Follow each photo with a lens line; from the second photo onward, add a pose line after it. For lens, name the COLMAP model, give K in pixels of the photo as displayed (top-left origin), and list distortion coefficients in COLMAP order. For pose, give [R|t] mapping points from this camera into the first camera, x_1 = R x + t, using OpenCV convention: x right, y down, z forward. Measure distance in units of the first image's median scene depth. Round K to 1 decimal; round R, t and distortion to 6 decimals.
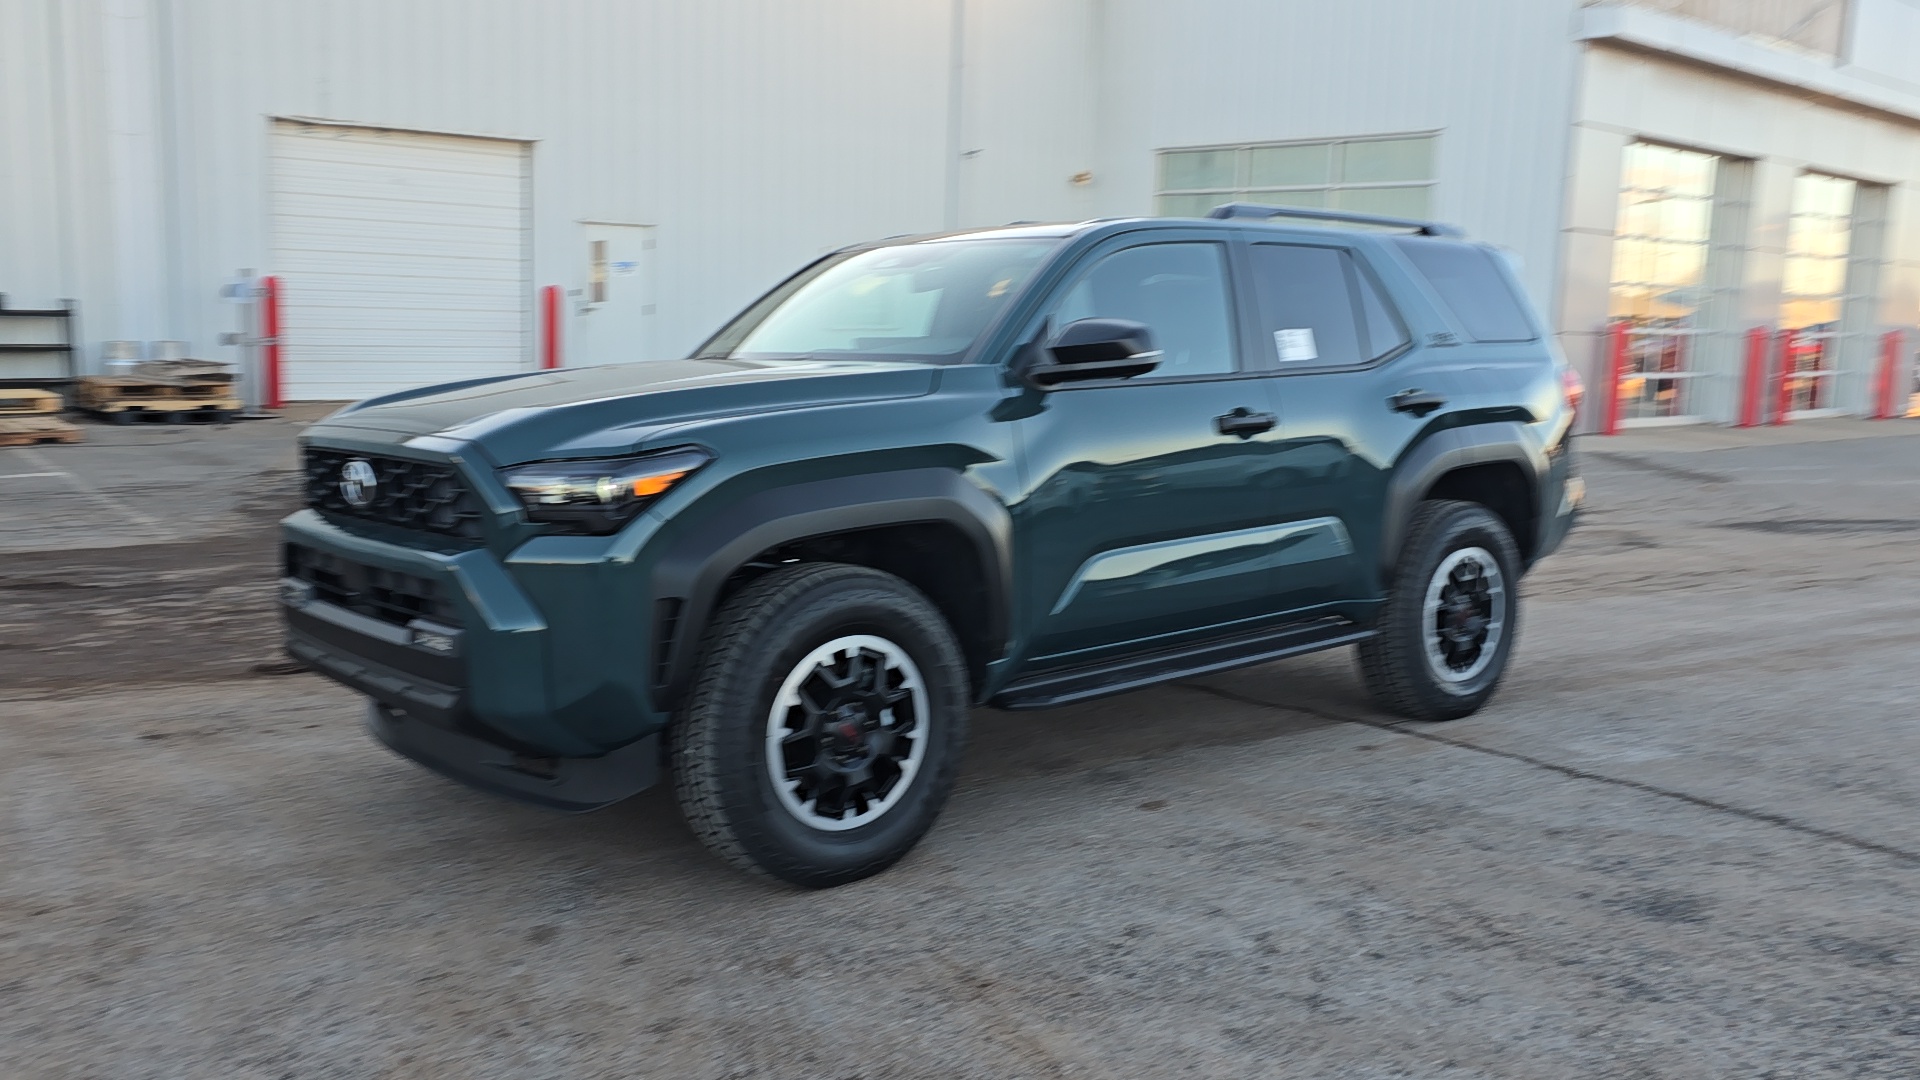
lens RADIAL K [[1583.6, 0, 955.0], [0, 1583.6, 548.2], [0, 0, 1]] dist [0.010424, -0.013551]
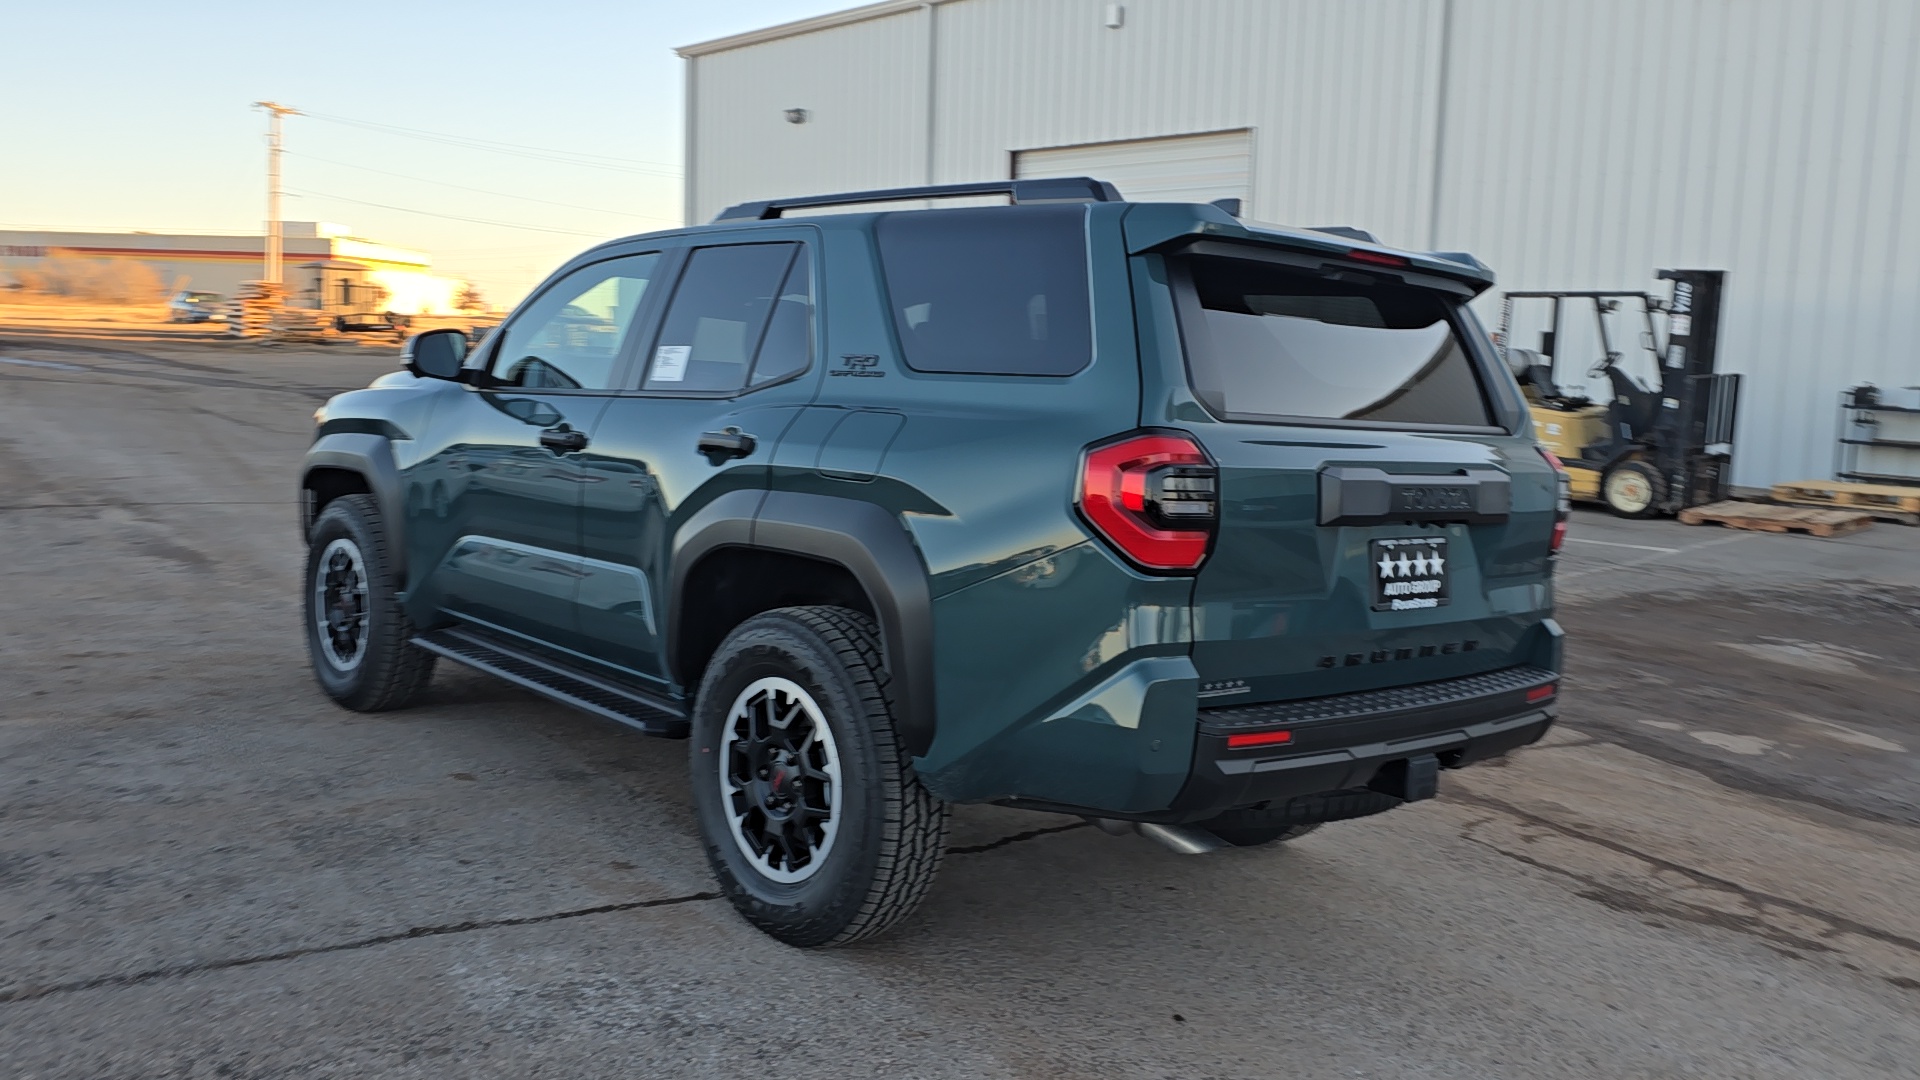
lens RADIAL K [[1583.6, 0, 956.3], [0, 1583.6, 540.9], [0, 0, 1]] dist [0.010424, -0.013551]
pose [[-0.000503, 0.096968, -0.995287, 1.372906], [-0.187425, 0.977641, 0.095343, -0.186796], [0.982279, 0.186590, 0.017682, 1.482330]]
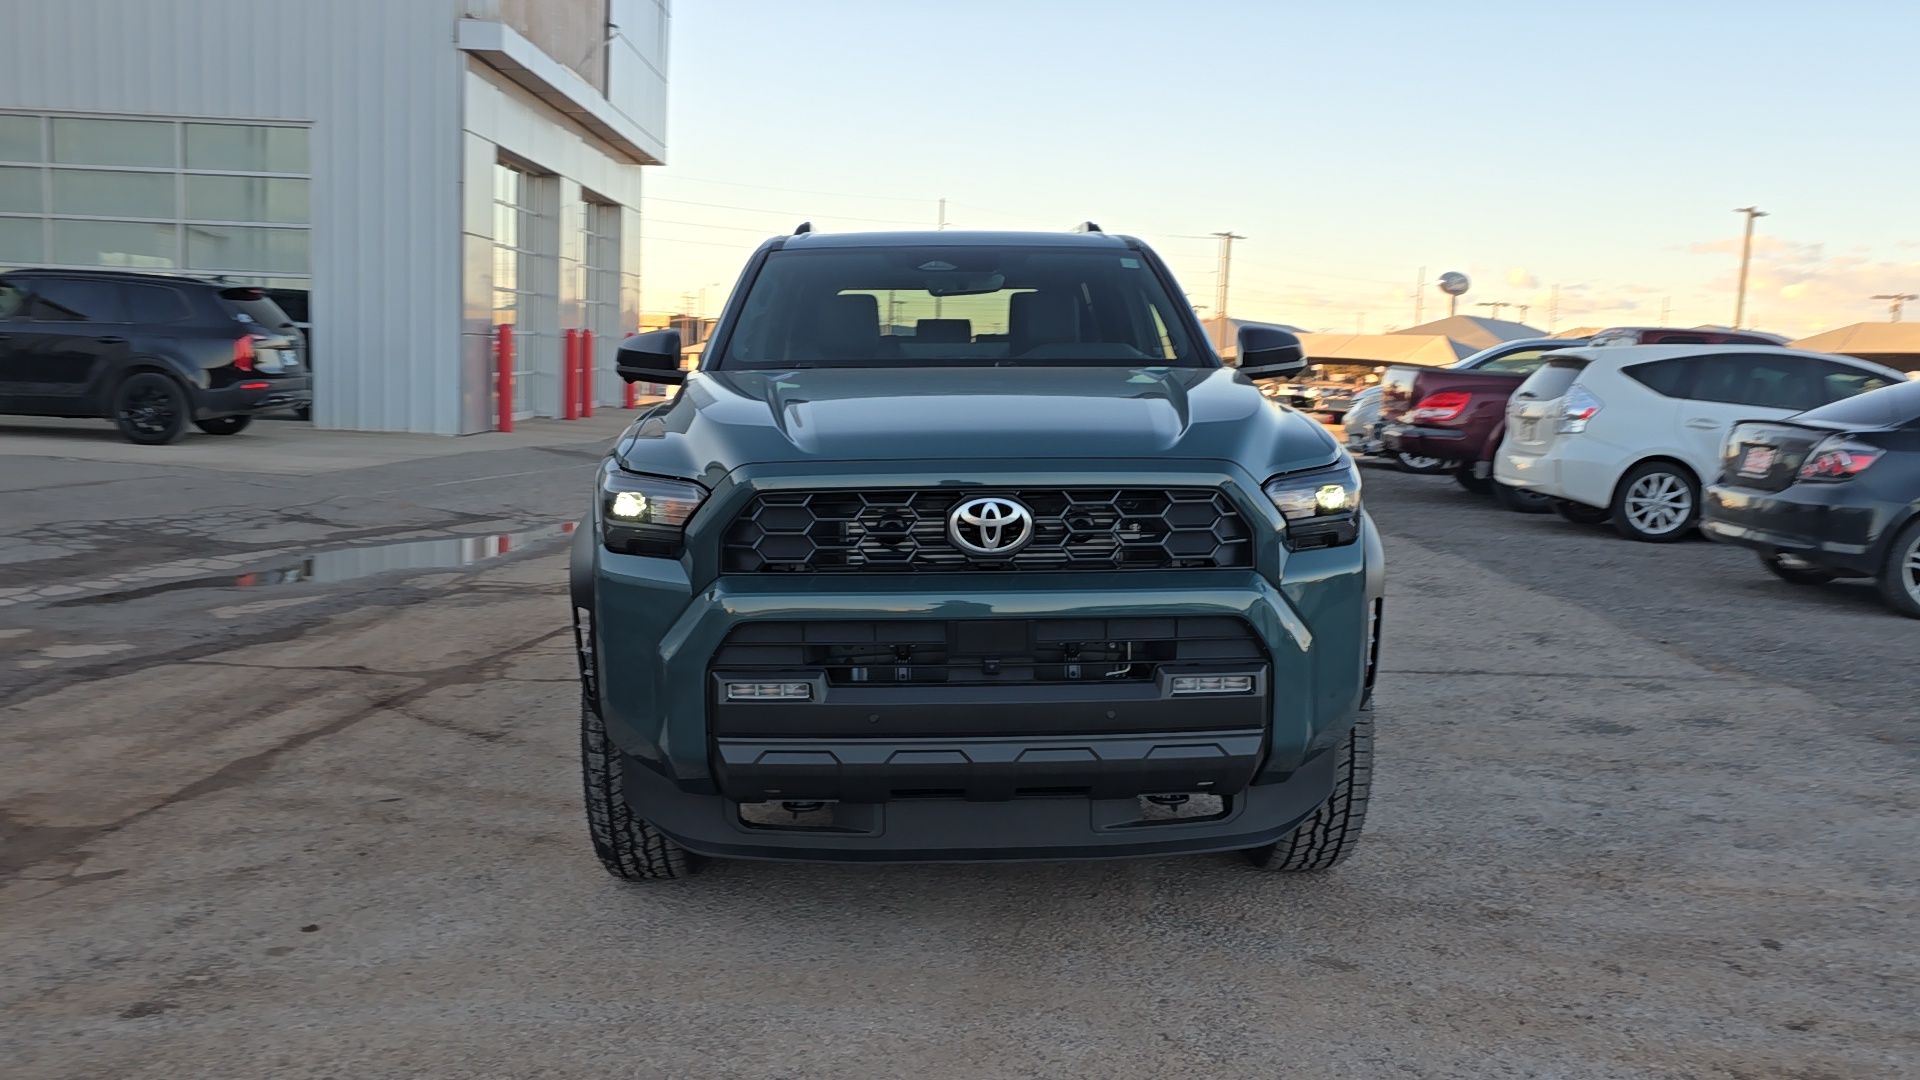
lens RADIAL K [[1583.6, 0, 961.3], [0, 1583.6, 528.8], [0, 0, 1]] dist [0.010424, -0.013551]
pose [[0.631288, -0.094253, 0.769800, -0.999697], [0.103504, 0.993947, 0.036816, -0.070098], [-0.768611, 0.056436, 0.637223, 0.484120]]
